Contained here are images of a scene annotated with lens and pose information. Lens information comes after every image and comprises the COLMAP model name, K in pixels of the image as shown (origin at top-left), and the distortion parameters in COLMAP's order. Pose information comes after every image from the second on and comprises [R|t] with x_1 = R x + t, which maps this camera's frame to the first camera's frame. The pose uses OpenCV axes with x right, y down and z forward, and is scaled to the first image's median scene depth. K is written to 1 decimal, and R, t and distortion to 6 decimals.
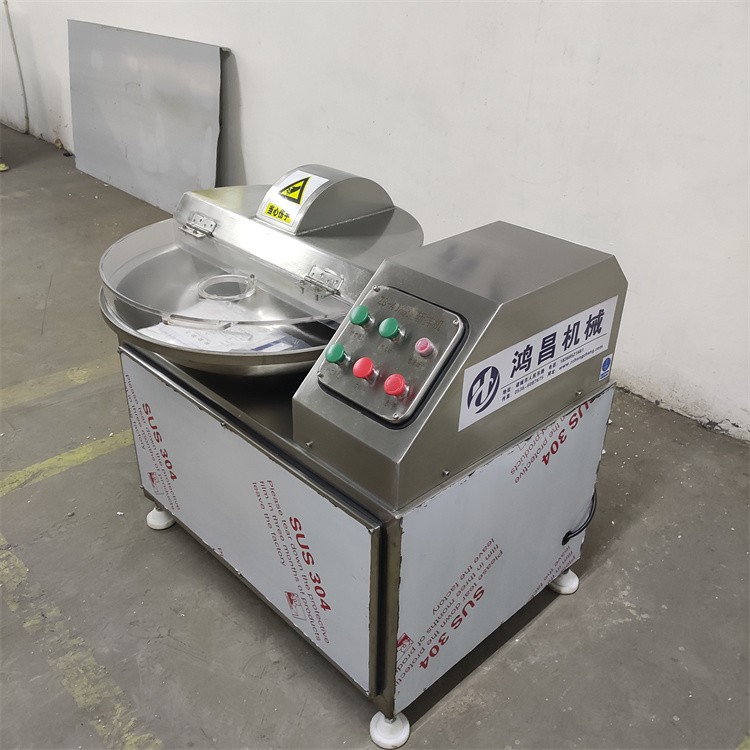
lens RADIAL K [[751.8, 0, 372.6], [0, 751.8, 378.1], [0, 0, 1]] dist [0.089452, -0.144860]
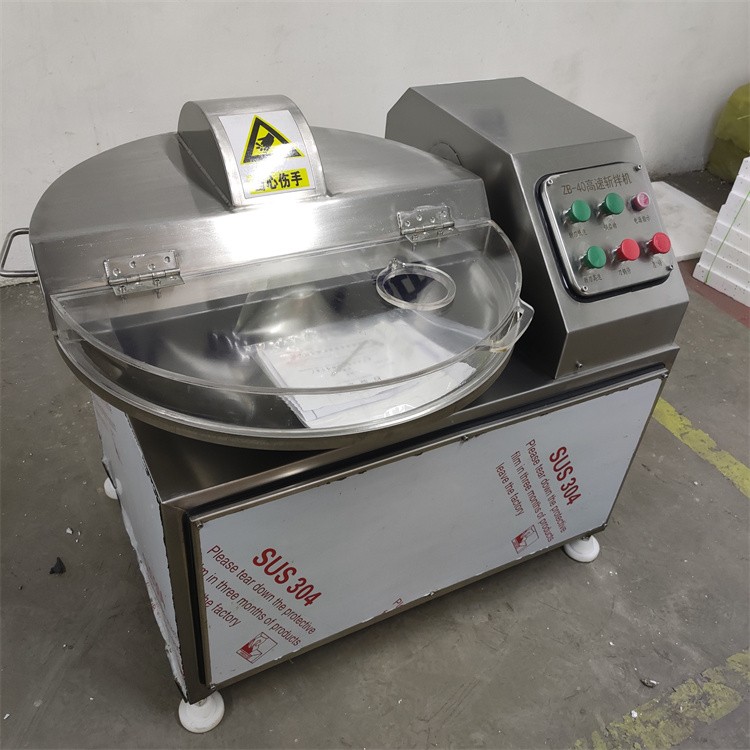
lens RADIAL K [[751.8, 0, 372.6], [0, 751.8, 378.1], [0, 0, 1]] dist [0.089452, -0.144860]
pose [[0.278609, -0.589309, 0.758348, -0.708552], [0.413954, 0.786187, 0.458860, -0.351758], [-0.866614, 0.186079, 0.462985, 0.638984]]
